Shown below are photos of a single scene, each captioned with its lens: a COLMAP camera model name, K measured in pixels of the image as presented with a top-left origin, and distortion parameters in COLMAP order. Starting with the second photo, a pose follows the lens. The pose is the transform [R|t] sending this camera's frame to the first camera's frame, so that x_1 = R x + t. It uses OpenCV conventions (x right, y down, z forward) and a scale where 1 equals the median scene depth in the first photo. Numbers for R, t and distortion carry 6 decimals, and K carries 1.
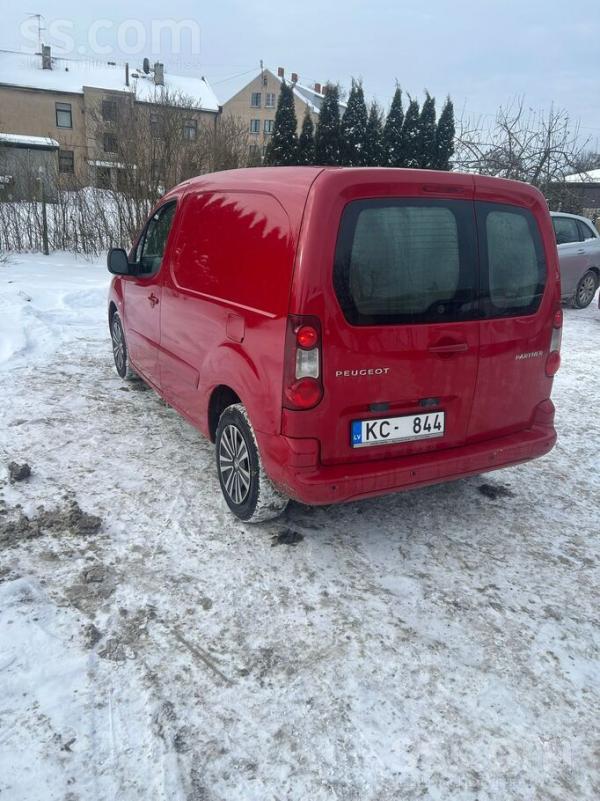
lens RADIAL K [[584.4, 0, 300.0], [0, 584.4, 400.5], [0, 0, 1]] dist [0.036621, -0.038729]
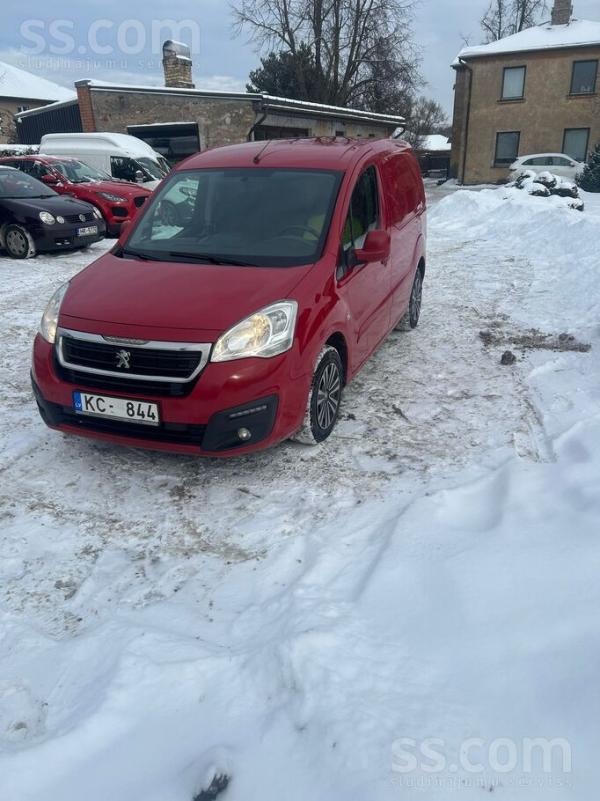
lens RADIAL K [[584.4, 0, 300.0], [0, 584.4, 400.5], [0, 0, 1]] dist [0.036621, -0.038729]
pose [[-0.637053, -0.324856, 0.699022, -1.238432], [0.251412, 0.769694, 0.586824, -0.805505], [-0.728667, 0.549581, -0.408663, 2.102242]]
